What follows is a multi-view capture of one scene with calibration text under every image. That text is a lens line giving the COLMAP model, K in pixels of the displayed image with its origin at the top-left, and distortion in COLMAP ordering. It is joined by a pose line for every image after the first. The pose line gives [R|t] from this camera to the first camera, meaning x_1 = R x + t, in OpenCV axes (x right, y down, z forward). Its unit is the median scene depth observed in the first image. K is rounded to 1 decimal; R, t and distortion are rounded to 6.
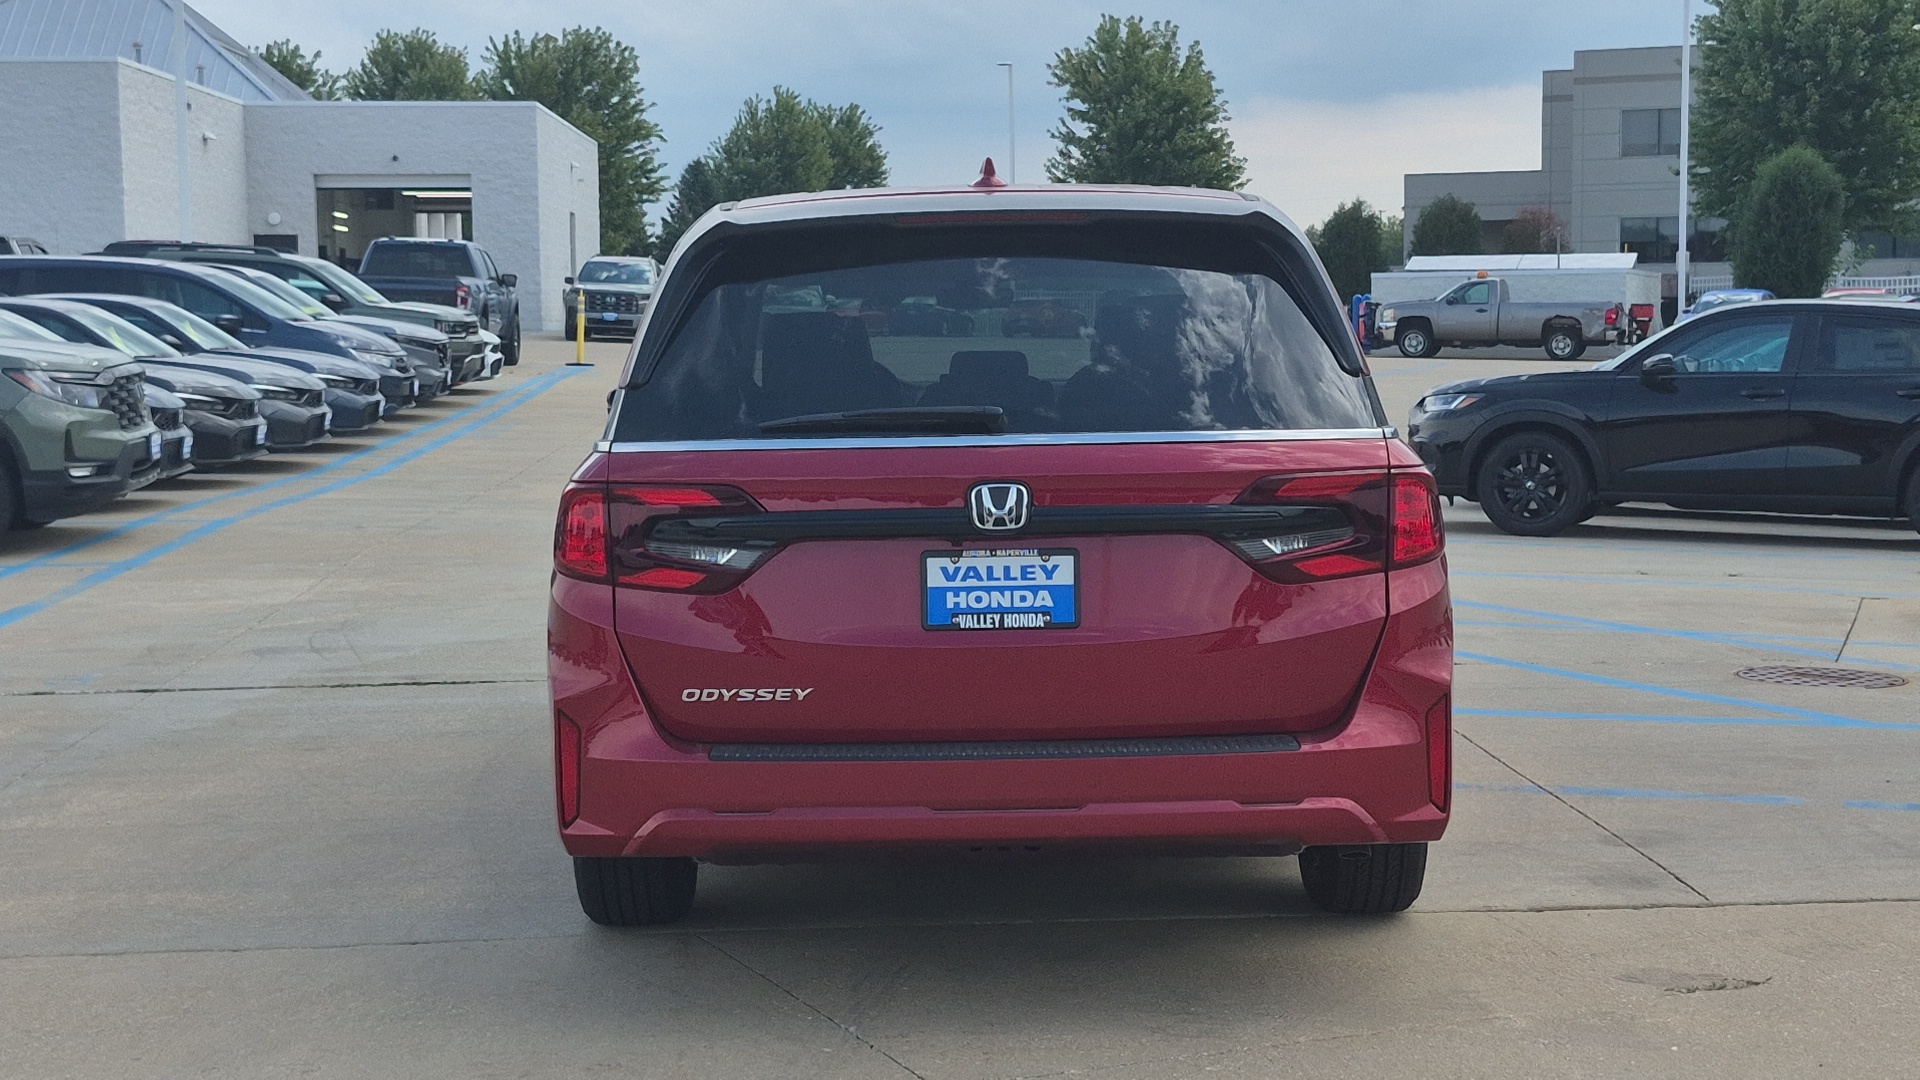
lens RADIAL K [[2814.8, 0, 958.6], [0, 2814.8, 529.5], [0, 0, 1]] dist [0.124270, 0.000000]
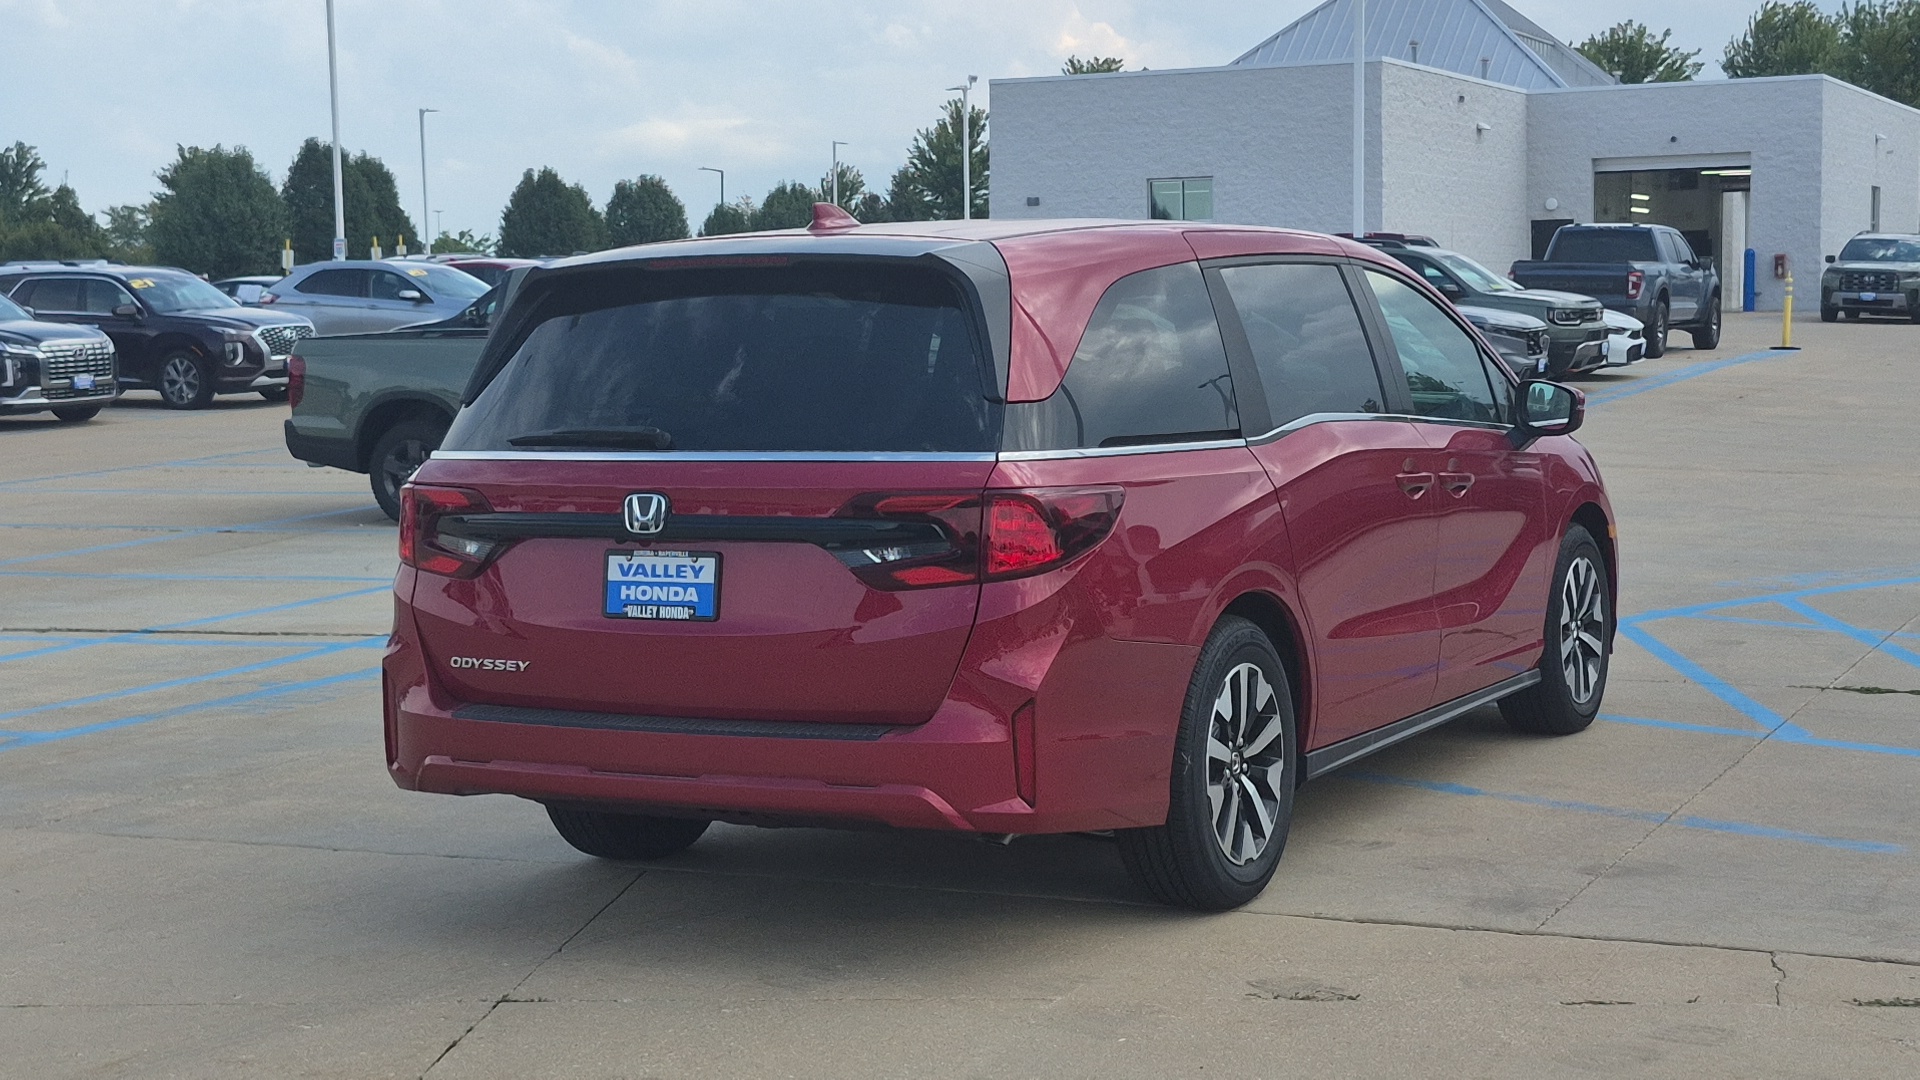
lens RADIAL K [[2814.8, 0, 948.6], [0, 2814.8, 548.4], [0, 0, 1]] dist [0.124270, 0.000000]
pose [[0.878310, 0.036443, -0.476701, 0.110172], [-0.029657, 0.999323, 0.021754, -0.003673], [0.477171, -0.004969, 0.878796, 0.007213]]
